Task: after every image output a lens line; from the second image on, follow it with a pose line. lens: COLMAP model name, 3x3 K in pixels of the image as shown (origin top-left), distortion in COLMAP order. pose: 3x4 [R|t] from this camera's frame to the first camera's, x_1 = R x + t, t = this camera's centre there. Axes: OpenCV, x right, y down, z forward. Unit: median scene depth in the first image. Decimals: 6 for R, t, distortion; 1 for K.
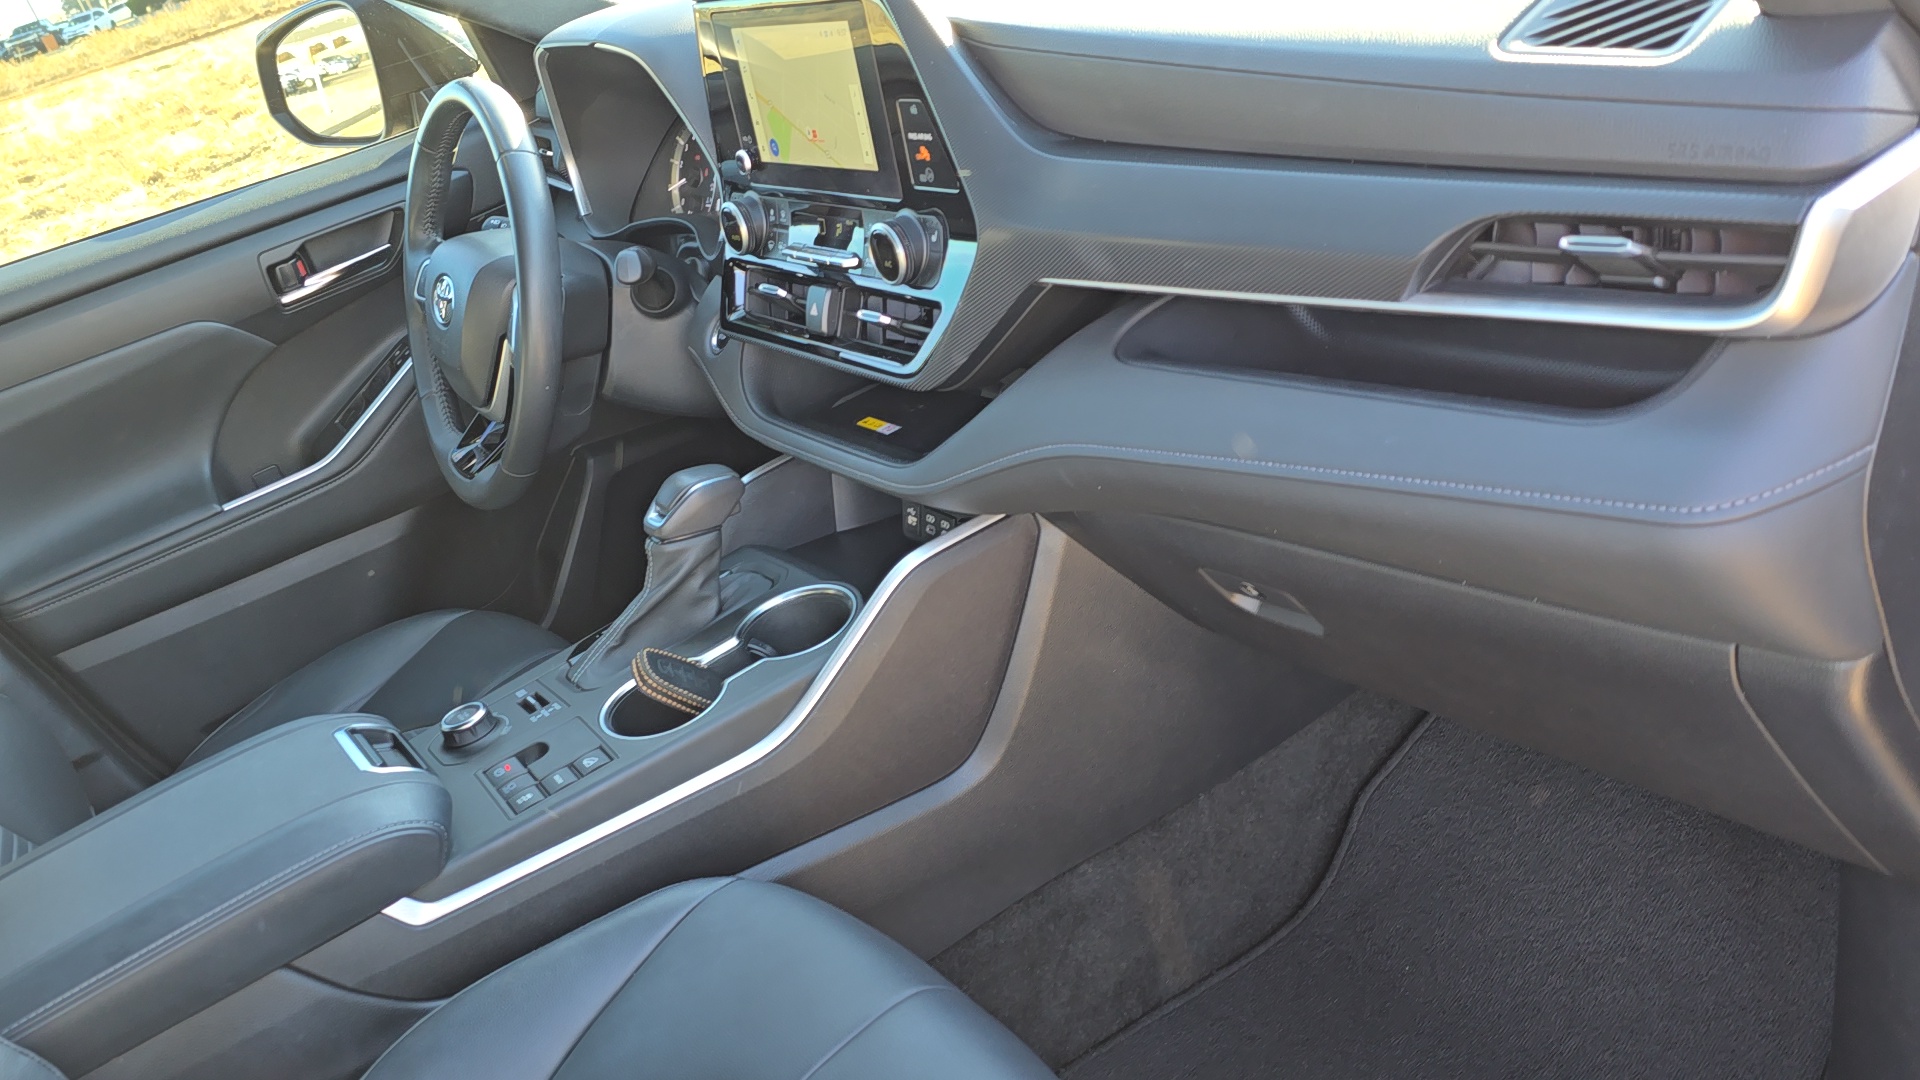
lens RADIAL K [[1585.7, 0, 951.6], [0, 1585.7, 560.3], [0, 0, 1]] dist [-0.020073, 0.020720]
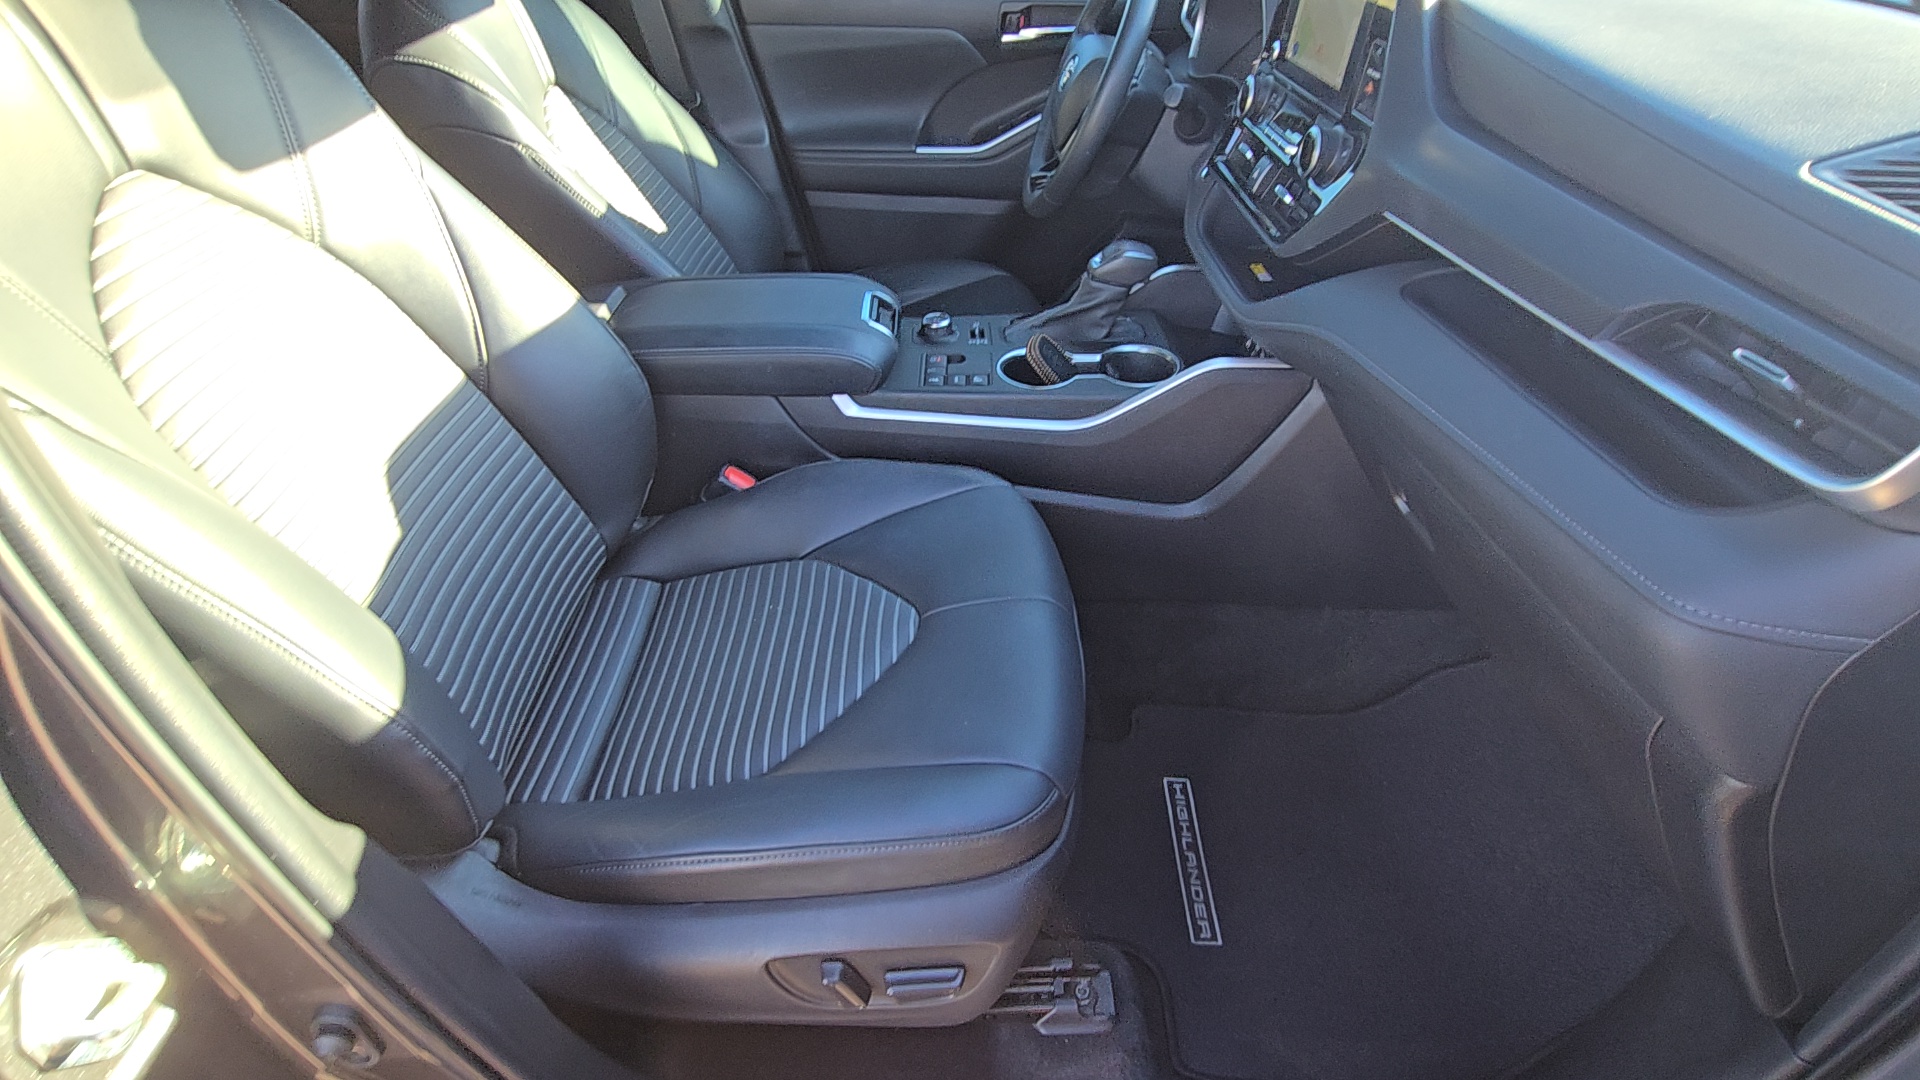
lens RADIAL K [[964.1, 0, 968.2], [0, 964.1, 545.1], [0, 0, 1]] dist [-0.000025, 0.000093]
pose [[0.799532, 0.531466, -0.279806, 0.128395], [-0.450082, 0.838627, 0.306808, -0.028847], [0.397711, -0.119368, 0.909713, 0.076364]]
